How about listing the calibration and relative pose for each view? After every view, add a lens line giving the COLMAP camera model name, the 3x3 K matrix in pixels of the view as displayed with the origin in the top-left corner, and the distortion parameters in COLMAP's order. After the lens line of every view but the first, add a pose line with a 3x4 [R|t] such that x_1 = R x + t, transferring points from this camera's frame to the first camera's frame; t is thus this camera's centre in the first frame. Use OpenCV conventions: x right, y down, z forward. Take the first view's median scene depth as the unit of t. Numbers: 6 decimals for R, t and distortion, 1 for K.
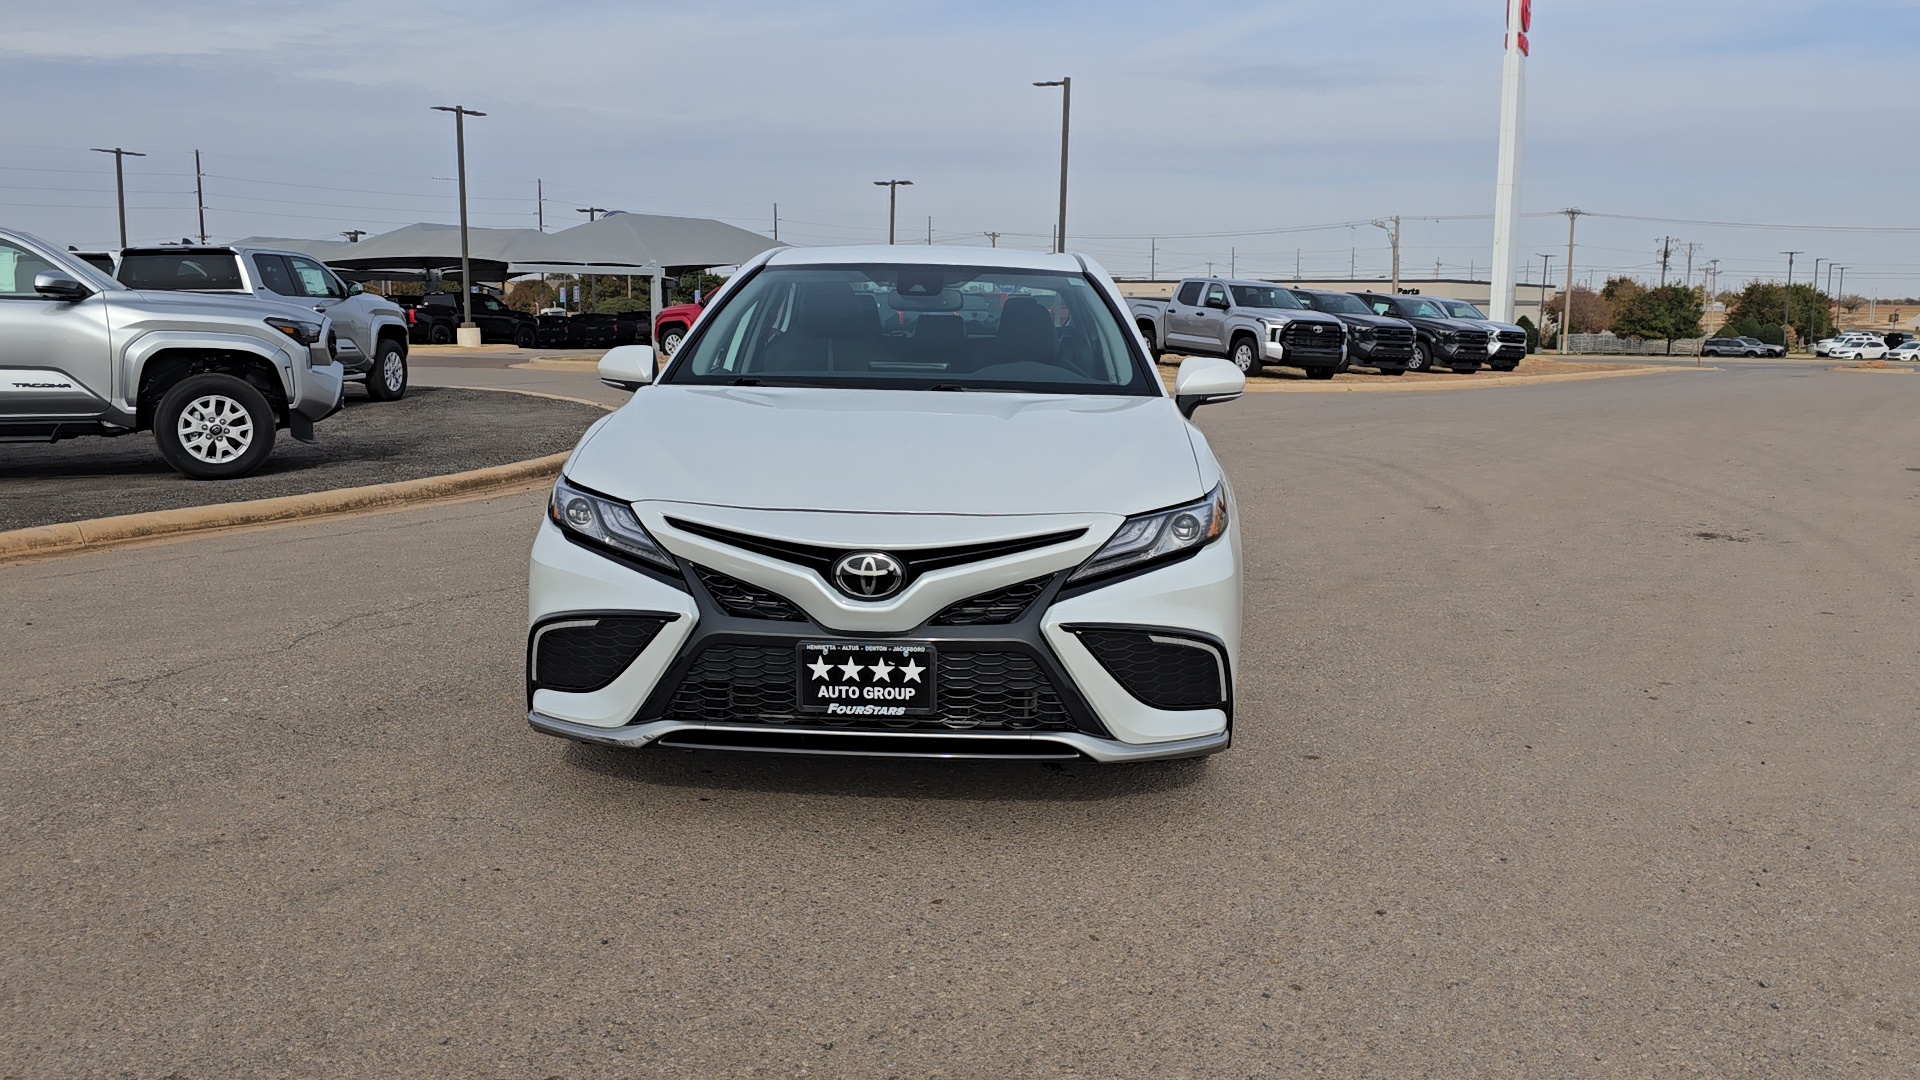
lens RADIAL K [[1575.1, 0, 960.0], [0, 1575.1, 540.0], [0, 0, 1]] dist [-0.003258, 0.000588]
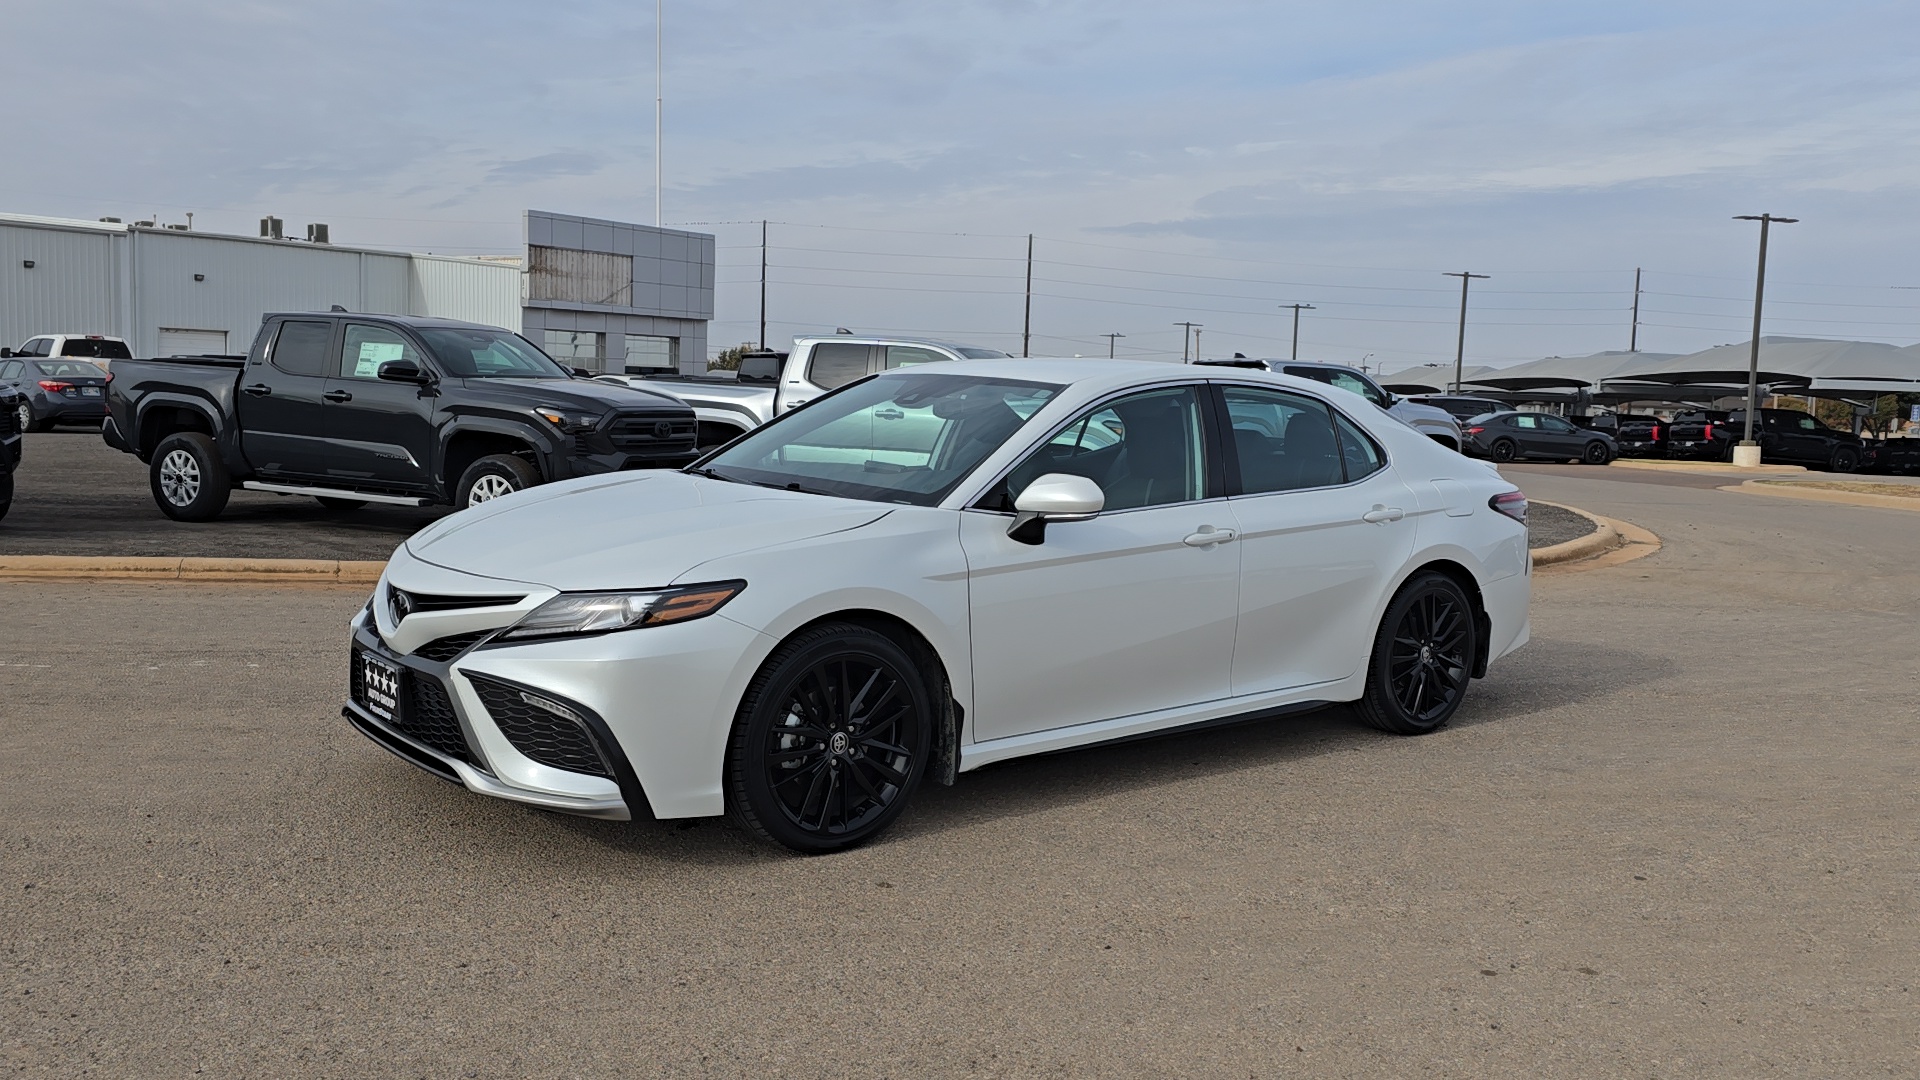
lens RADIAL K [[1586.8, 0, 972.9], [0, 1586.8, 543.7], [0, 0, 1]] dist [-0.013144, 0.006866]
pose [[0.660131, 0.085202, -0.746303, 0.093562], [-0.136759, 0.990573, -0.007879, -0.006519], [0.738596, 0.107265, 0.665560, 0.036658]]
